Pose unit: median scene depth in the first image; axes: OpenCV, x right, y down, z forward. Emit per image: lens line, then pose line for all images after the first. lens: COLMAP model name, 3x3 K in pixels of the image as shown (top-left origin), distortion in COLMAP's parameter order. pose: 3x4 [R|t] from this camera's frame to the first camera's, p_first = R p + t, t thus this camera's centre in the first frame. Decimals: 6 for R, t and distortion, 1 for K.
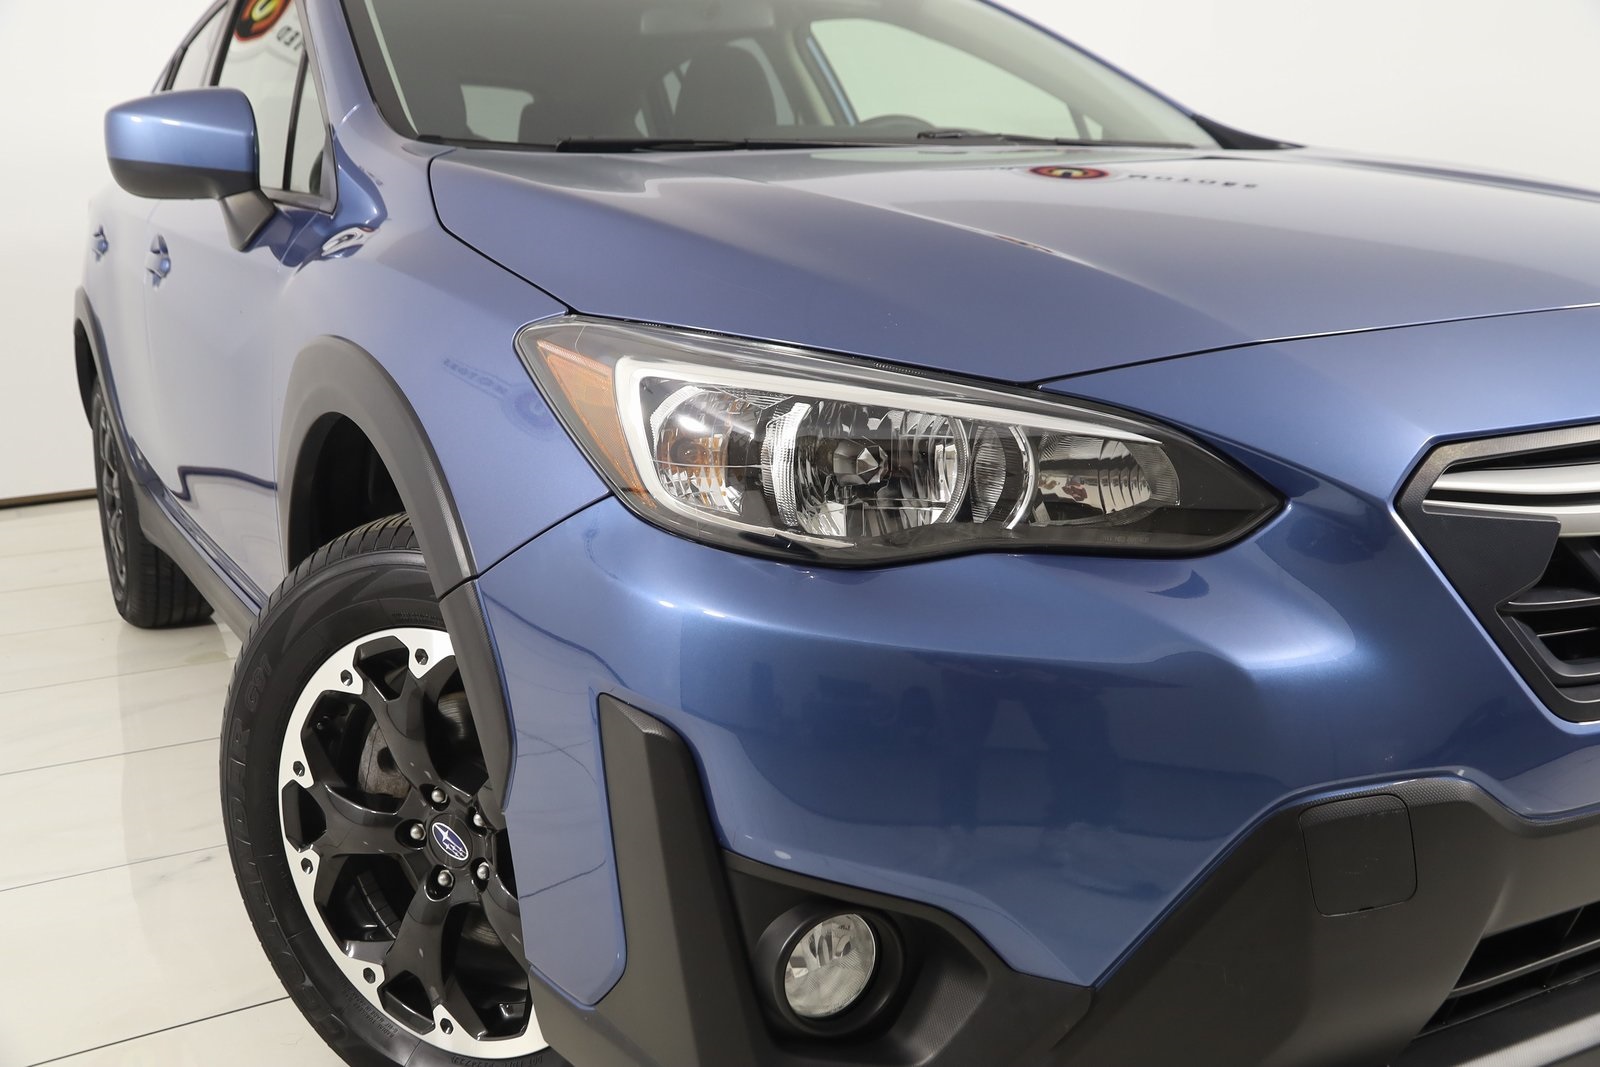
lens RADIAL K [[1449.2, 0, 800.0], [0, 1449.2, 533.5], [0, 0, 1]] dist [0.028057, 0.003311]
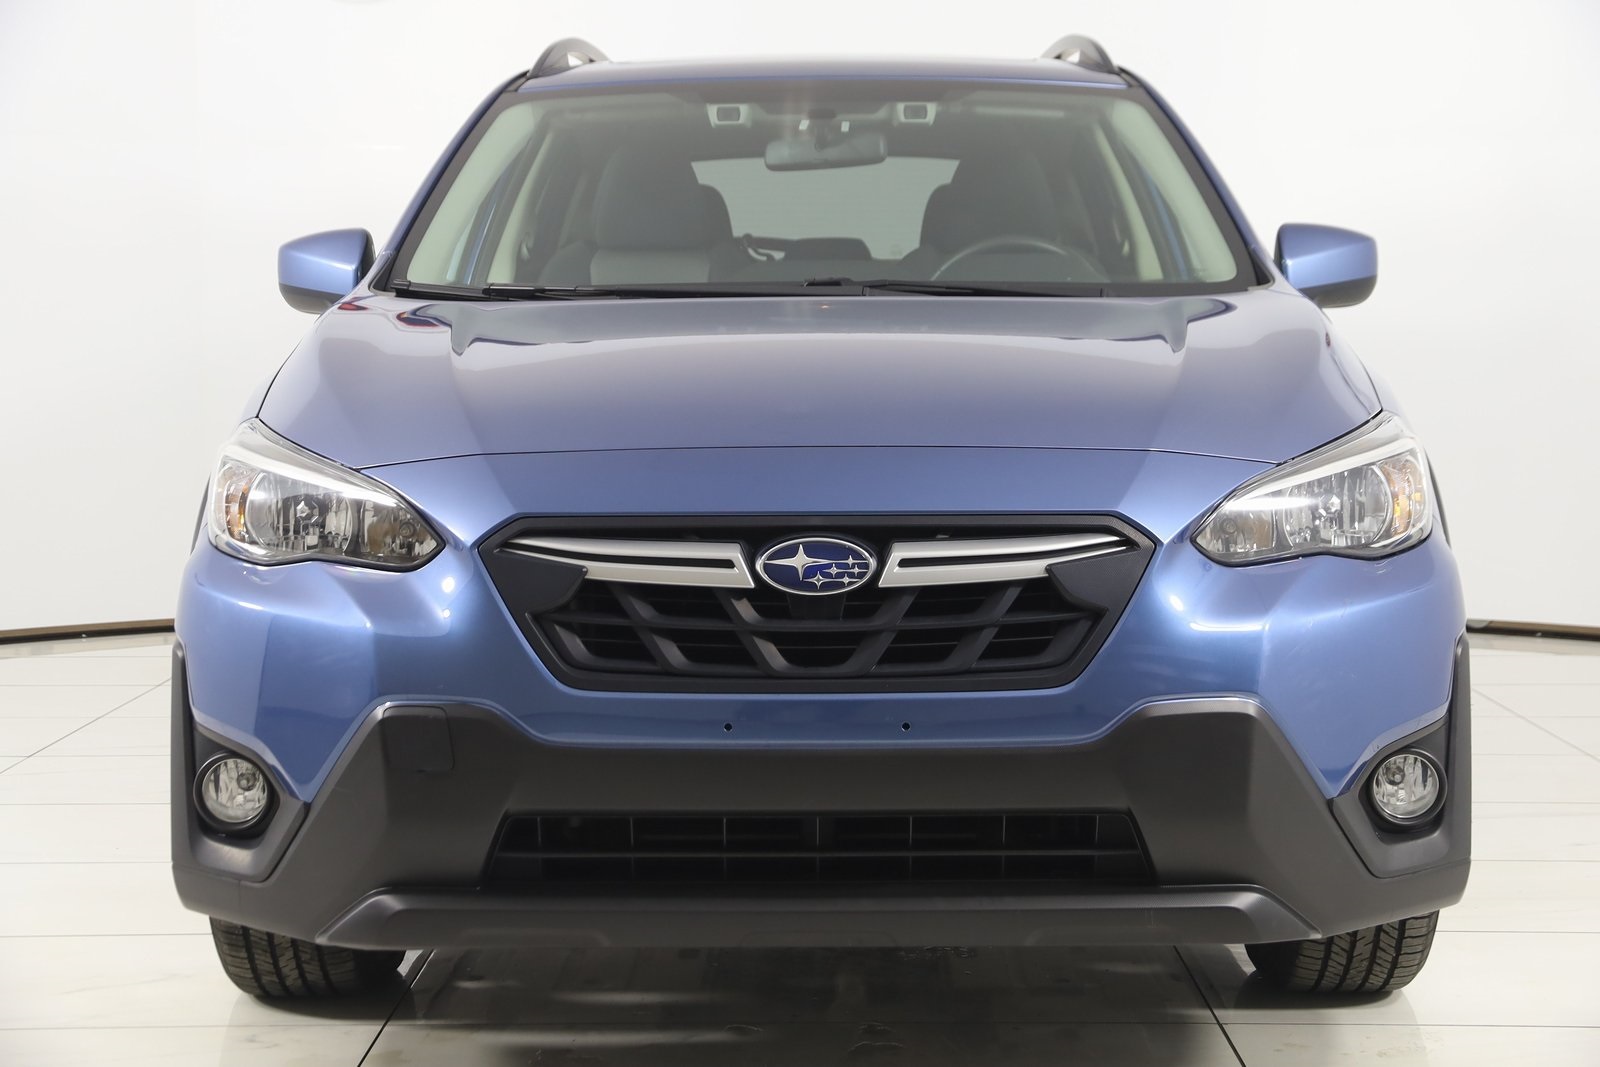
lens RADIAL K [[2530.1, 0, 800.0], [0, 2530.1, 533.5], [0, 0, 1]] dist [0.168640, -0.012733]
pose [[0.873123, 0.071120, -0.482285, 1.776858], [-0.119836, 0.990257, -0.070920, 0.106301], [0.472542, 0.119717, 0.873139, -1.191058]]
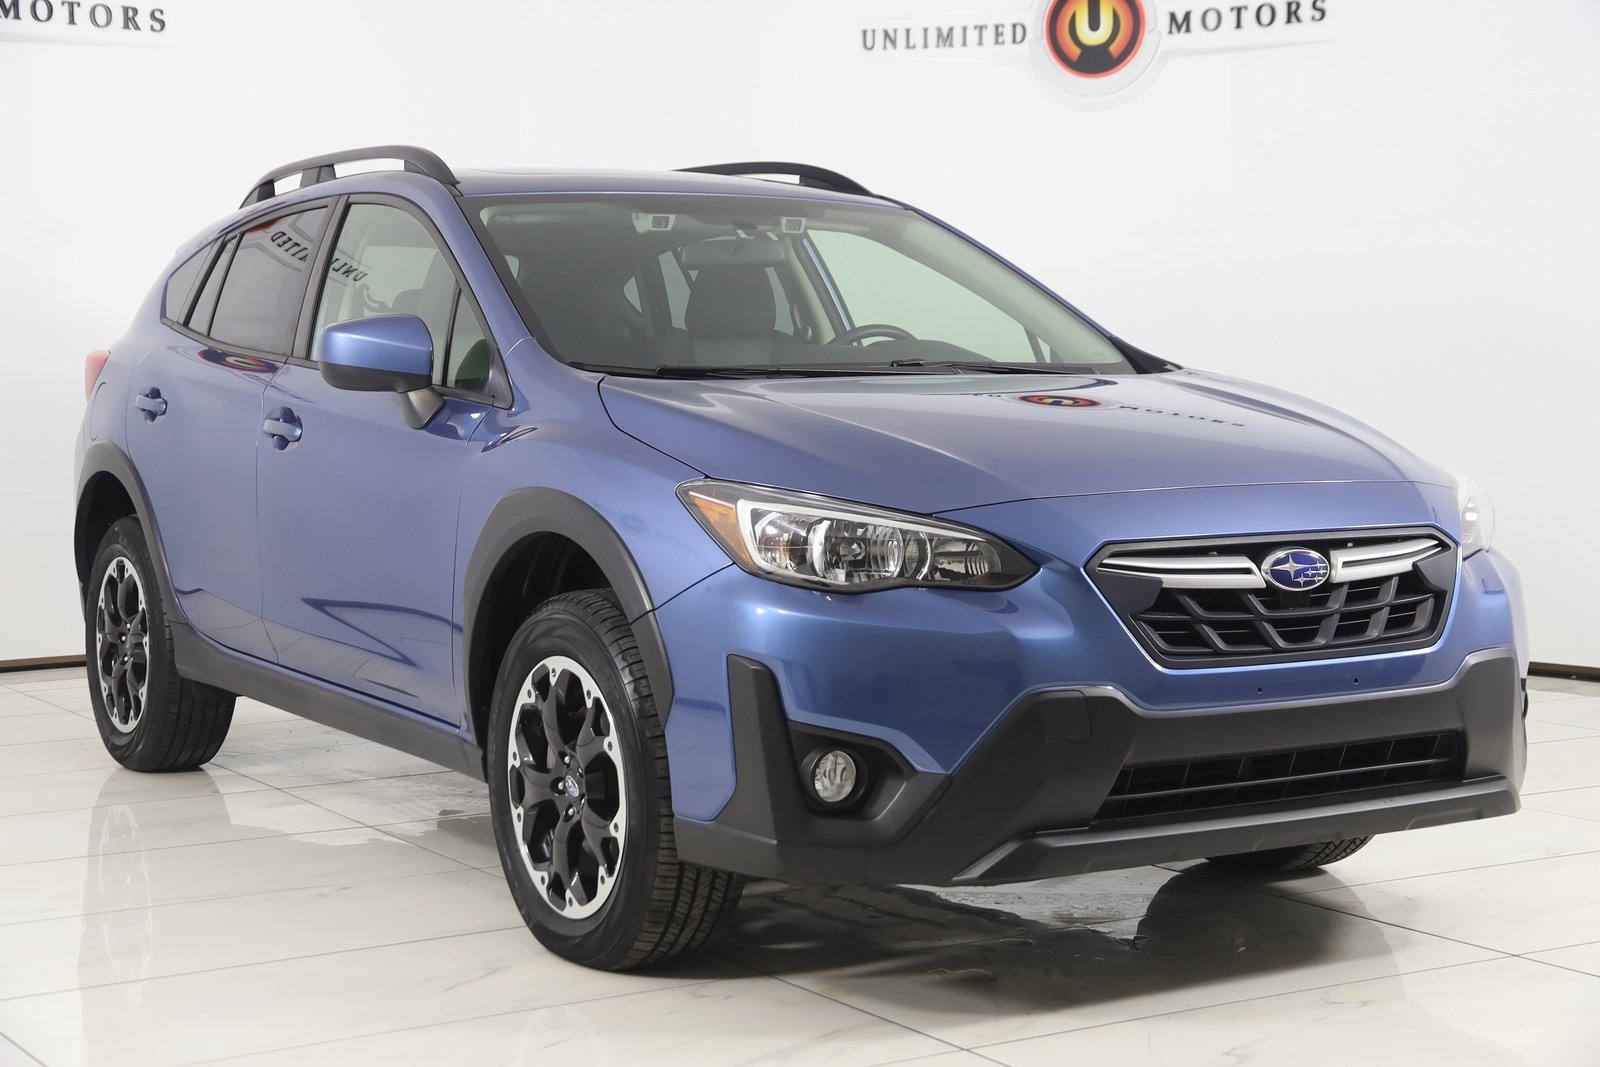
lens RADIAL K [[2331.5, 0, 800.0], [0, 2331.5, 533.5], [0, 0, 1]] dist [0.091723, 0.024927]
pose [[0.999521, 0.023369, 0.020297, -0.094380], [-0.020565, 0.991458, -0.128792, 0.329423], [-0.023134, 0.128313, 0.991464, -2.137882]]
